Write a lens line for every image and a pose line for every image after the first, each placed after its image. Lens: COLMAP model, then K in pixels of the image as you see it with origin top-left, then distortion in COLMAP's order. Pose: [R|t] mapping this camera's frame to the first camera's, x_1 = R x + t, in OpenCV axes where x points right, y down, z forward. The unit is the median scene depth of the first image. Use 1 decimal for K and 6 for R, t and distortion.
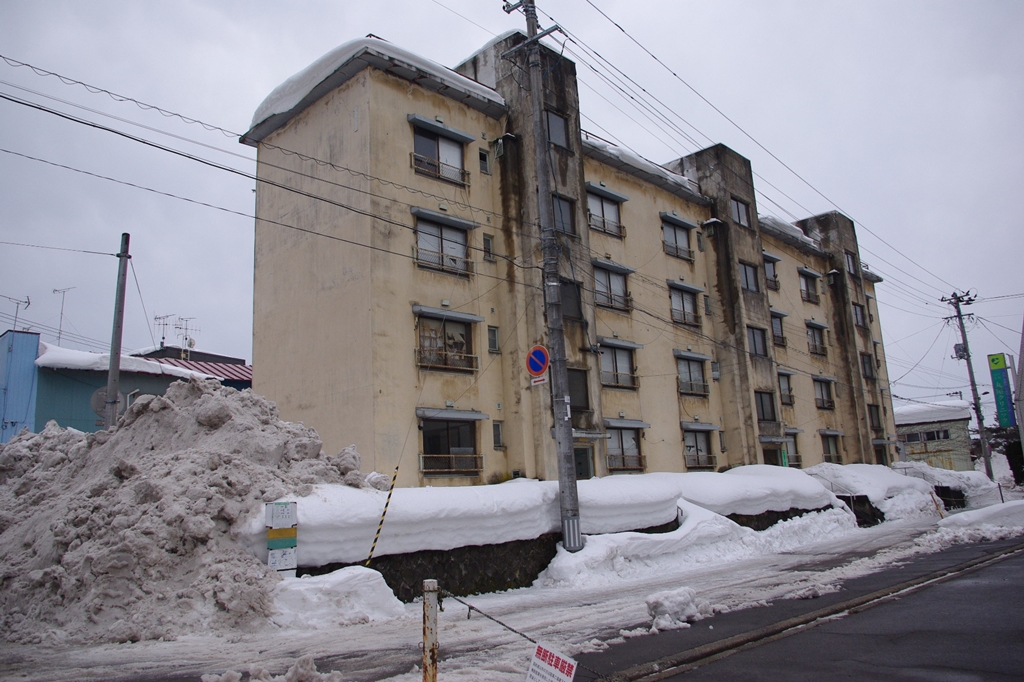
lens RADIAL K [[785.4, 0, 512.0], [0, 785.4, 341.0], [0, 0, 1]] dist [-0.099337, 0.060429]
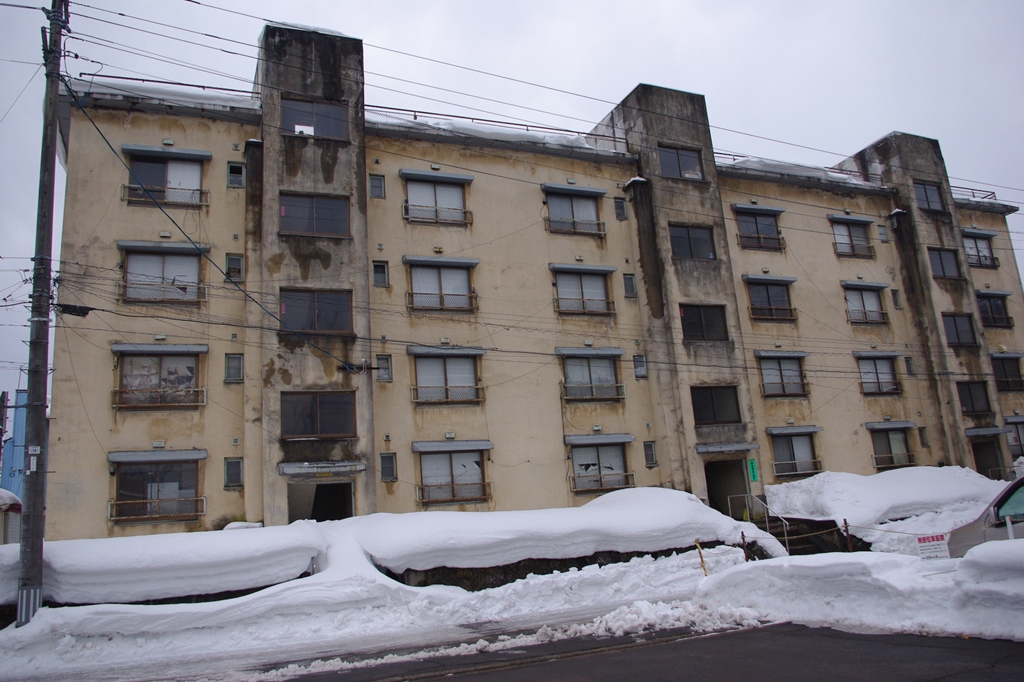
lens RADIAL K [[785.4, 0, 512.0], [0, 785.4, 341.0], [0, 0, 1]] dist [-0.099337, 0.060429]
pose [[0.921446, -0.106872, -0.373519, 0.520108], [0.107662, 0.994010, -0.018815, 0.015496], [0.373292, -0.022877, 0.927432, 0.240800]]
